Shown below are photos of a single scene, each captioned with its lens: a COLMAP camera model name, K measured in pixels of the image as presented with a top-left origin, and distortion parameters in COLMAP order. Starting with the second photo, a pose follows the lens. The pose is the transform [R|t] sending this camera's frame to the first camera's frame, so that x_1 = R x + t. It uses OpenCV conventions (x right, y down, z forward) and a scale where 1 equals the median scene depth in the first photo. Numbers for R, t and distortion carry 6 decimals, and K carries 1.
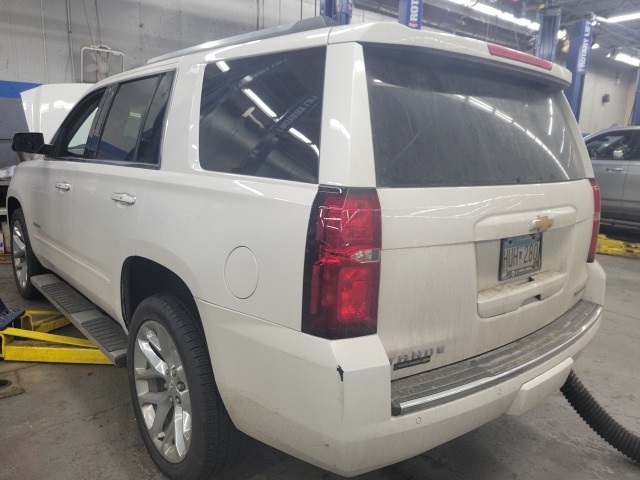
lens RADIAL K [[493.8, 0, 320.3], [0, 493.8, 253.8], [0, 0, 1]] dist [0.031283, -0.009294]
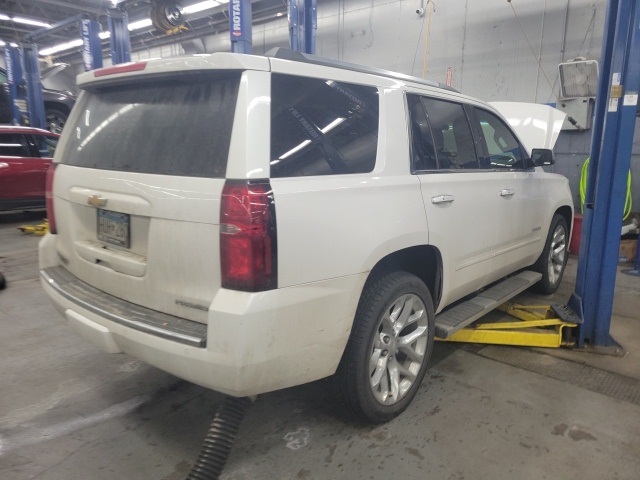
lens RADIAL K [[493.8, 0, 321.6], [0, 493.8, 240.7], [0, 0, 1]] dist [0.031283, -0.009294]
pose [[0.137825, 0.163996, -0.976785, 1.799528], [-0.224072, 0.965791, 0.130533, -0.261569], [0.964778, 0.200880, 0.169857, 1.368524]]
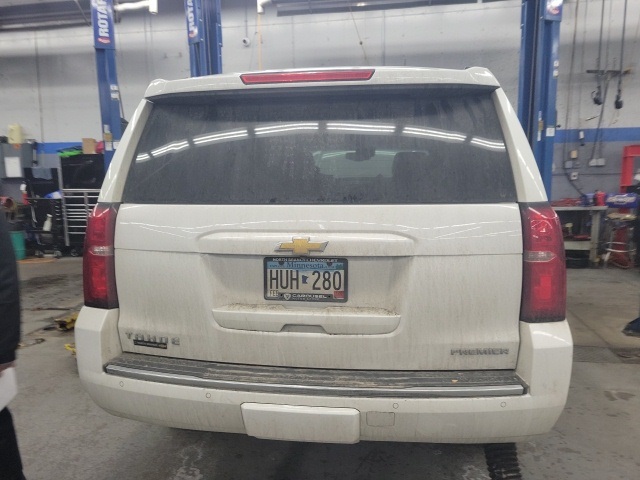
lens RADIAL K [[493.8, 0, 320.1], [0, 493.8, 241.1], [0, 0, 1]] dist [0.031283, -0.009294]
pose [[0.656049, 0.067584, -0.751686, 1.195315], [-0.136898, 0.990117, -0.030459, -0.048409], [0.742199, 0.122887, 0.658817, 0.402269]]
